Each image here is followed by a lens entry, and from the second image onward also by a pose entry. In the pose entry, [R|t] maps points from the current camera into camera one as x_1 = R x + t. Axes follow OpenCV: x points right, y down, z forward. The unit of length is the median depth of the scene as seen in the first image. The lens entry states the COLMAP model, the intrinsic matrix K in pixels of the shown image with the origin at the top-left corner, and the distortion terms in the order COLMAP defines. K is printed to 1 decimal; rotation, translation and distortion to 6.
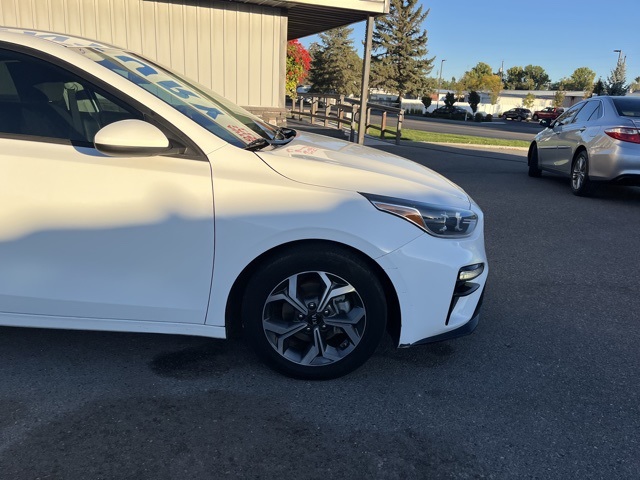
lens RADIAL K [[487.3, 0, 321.0], [0, 487.3, 240.9], [0, 0, 1]] dist [0.067603, -0.093147]
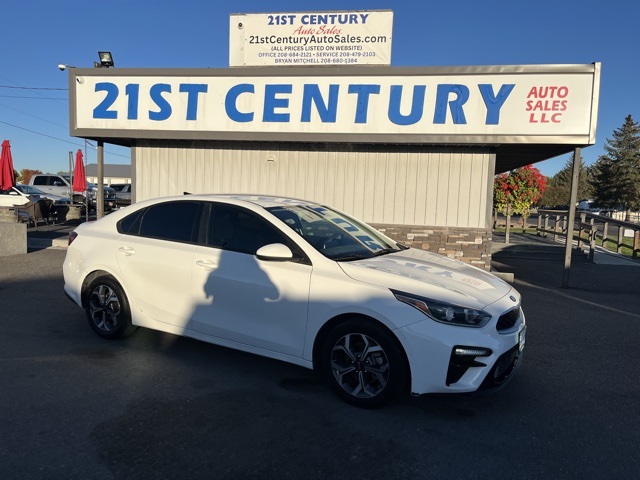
lens RADIAL K [[487.3, 0, 320.4], [0, 487.3, 243.8], [0, 0, 1]] dist [0.067603, -0.093147]
pose [[0.855878, 0.023563, -0.516641, 0.187496], [-0.136385, 0.973883, -0.181522, 0.021595], [0.498870, 0.225823, 0.836739, -0.134997]]
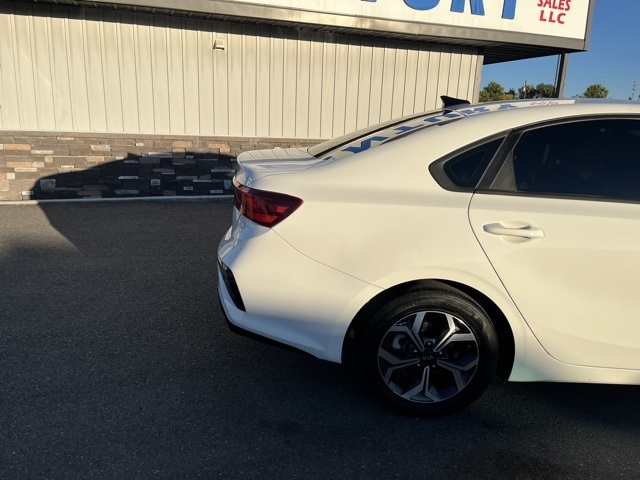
lens RADIAL K [[487.3, 0, 315.3], [0, 487.3, 240.0], [0, 0, 1]] dist [0.067603, -0.093147]
pose [[0.999555, -0.012716, -0.026984, -0.408980], [0.011553, 0.999016, -0.042818, -0.030487], [0.027502, 0.042487, 0.998718, -0.021533]]
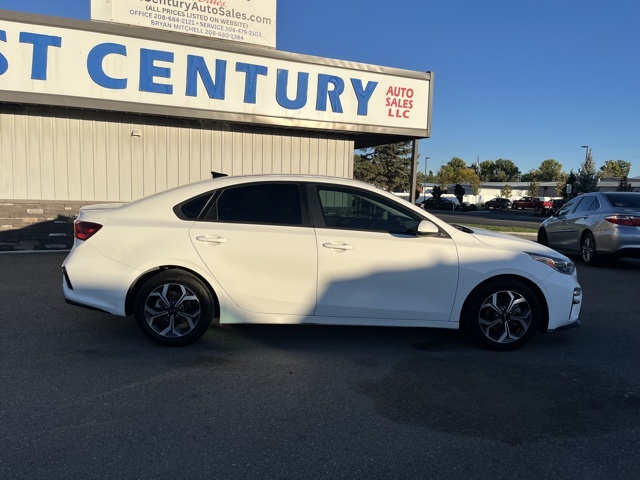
lens RADIAL K [[487.3, 0, 325.0], [0, 487.3, 243.5], [0, 0, 1]] dist [0.067603, -0.093147]
pose [[0.998760, -0.029064, 0.040428, -0.214927], [0.035795, 0.983516, -0.177242, 0.052097], [-0.034610, 0.178469, 0.983337, -0.256710]]
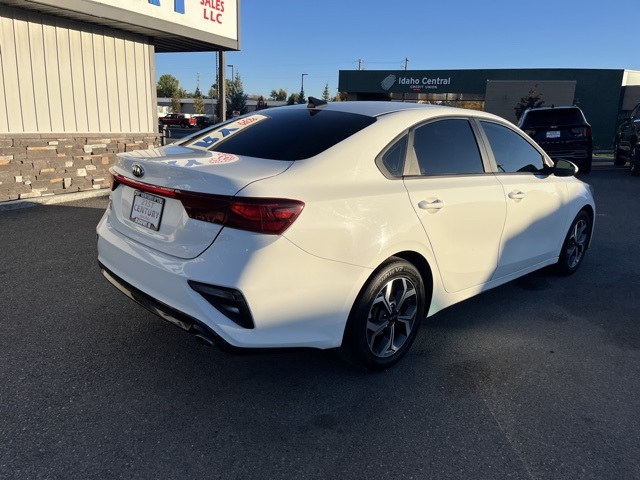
lens RADIAL K [[487.3, 0, 320.3], [0, 487.3, 243.7], [0, 0, 1]] dist [0.067603, -0.093147]
pose [[0.719120, -0.197067, 0.666356, -0.603790], [0.198683, 0.977222, 0.074587, -0.059875], [-0.665876, 0.078756, 0.741894, 0.039230]]
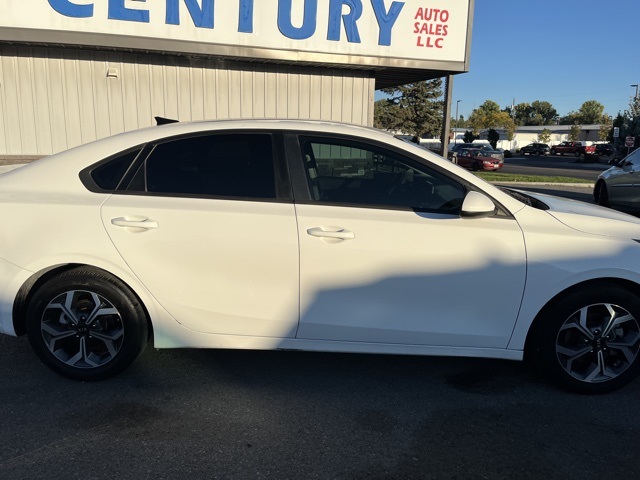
lens RADIAL K [[487.3, 0, 315.3], [0, 487.3, 234.4], [0, 0, 1]] dist [0.067603, -0.093147]
pose [[0.998904, -0.031040, -0.035042, -0.180355], [0.027652, 0.995250, -0.093339, -0.004240], [0.037773, 0.092268, 0.995018, -0.077099]]
